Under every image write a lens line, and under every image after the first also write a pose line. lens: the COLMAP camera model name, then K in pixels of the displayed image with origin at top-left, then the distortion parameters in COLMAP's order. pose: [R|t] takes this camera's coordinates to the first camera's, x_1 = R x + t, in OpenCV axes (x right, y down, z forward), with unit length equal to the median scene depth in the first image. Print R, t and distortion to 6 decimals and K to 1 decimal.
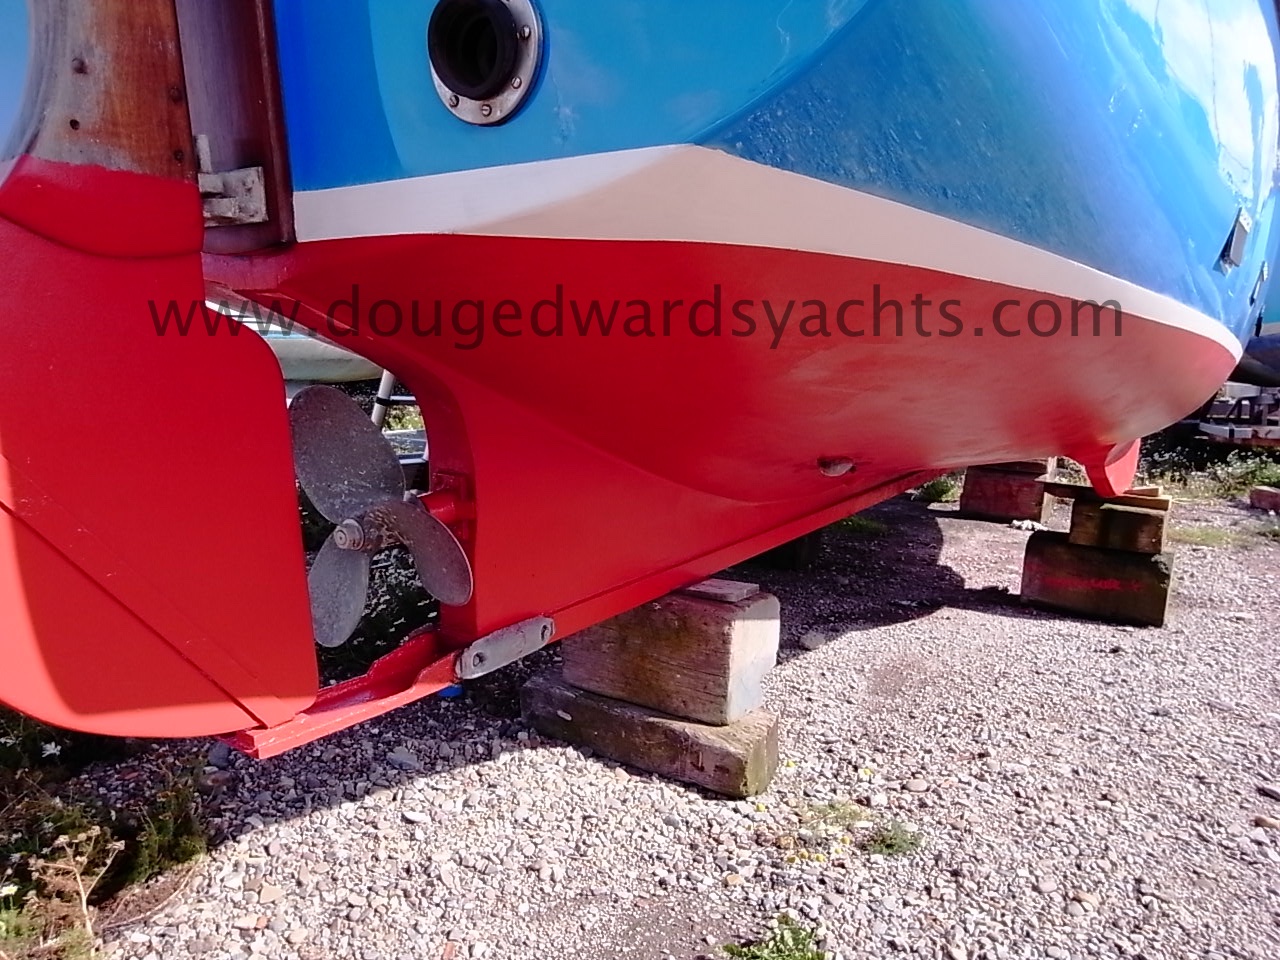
lens RADIAL K [[907.7, 0, 645.4], [0, 907.7, 490.3], [0, 0, 1]] dist [-0.069999, 0.050898]
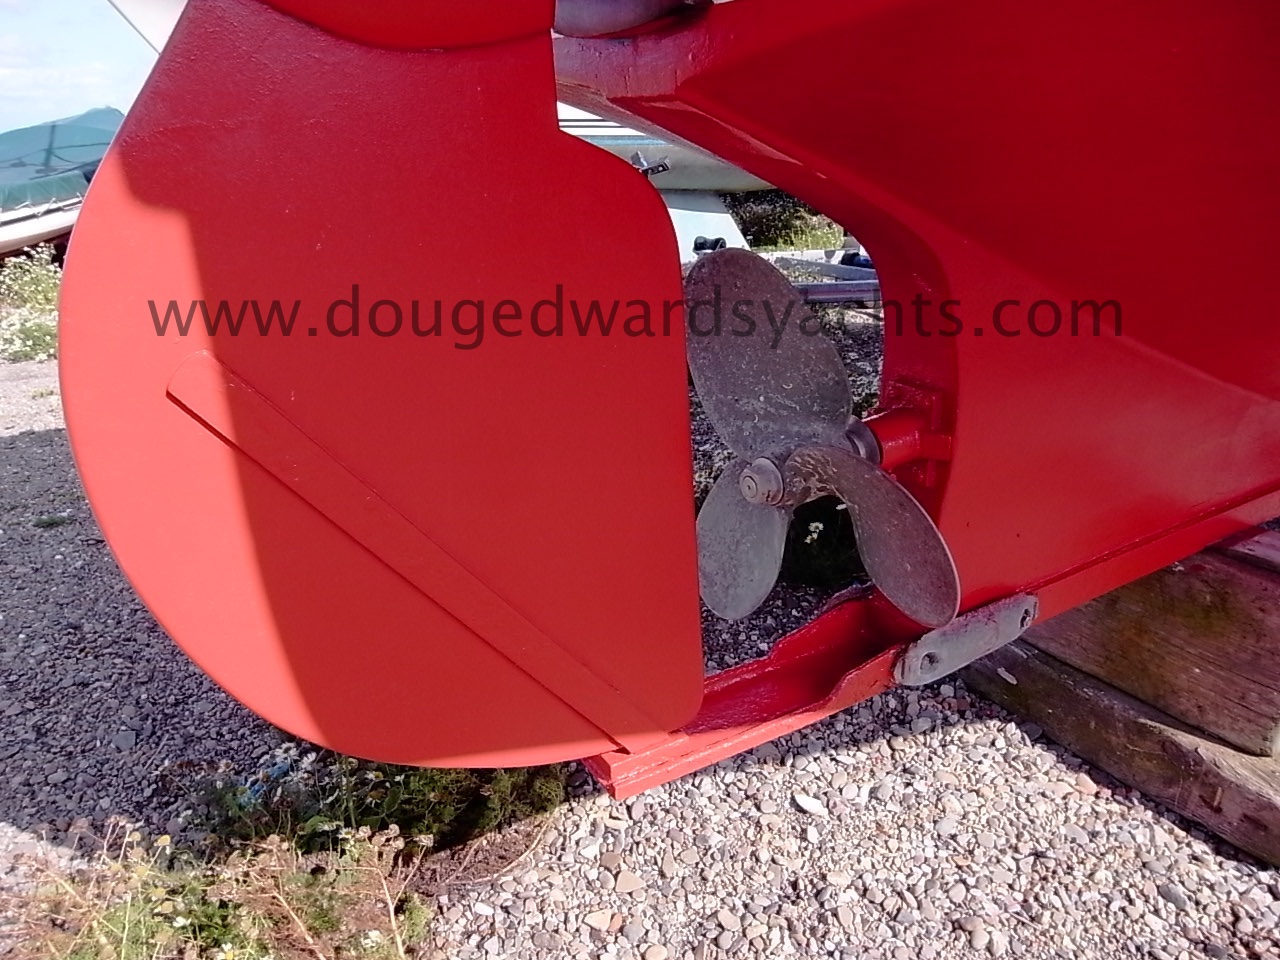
lens RADIAL K [[907.7, 0, 634.5], [0, 907.7, 474.2], [0, 0, 1]] dist [-0.069999, 0.050898]
pose [[0.905931, 0.123119, -0.405130, -0.119663], [-0.044061, 0.979010, 0.198993, -0.069723], [0.421126, -0.162424, 0.892340, 0.304933]]
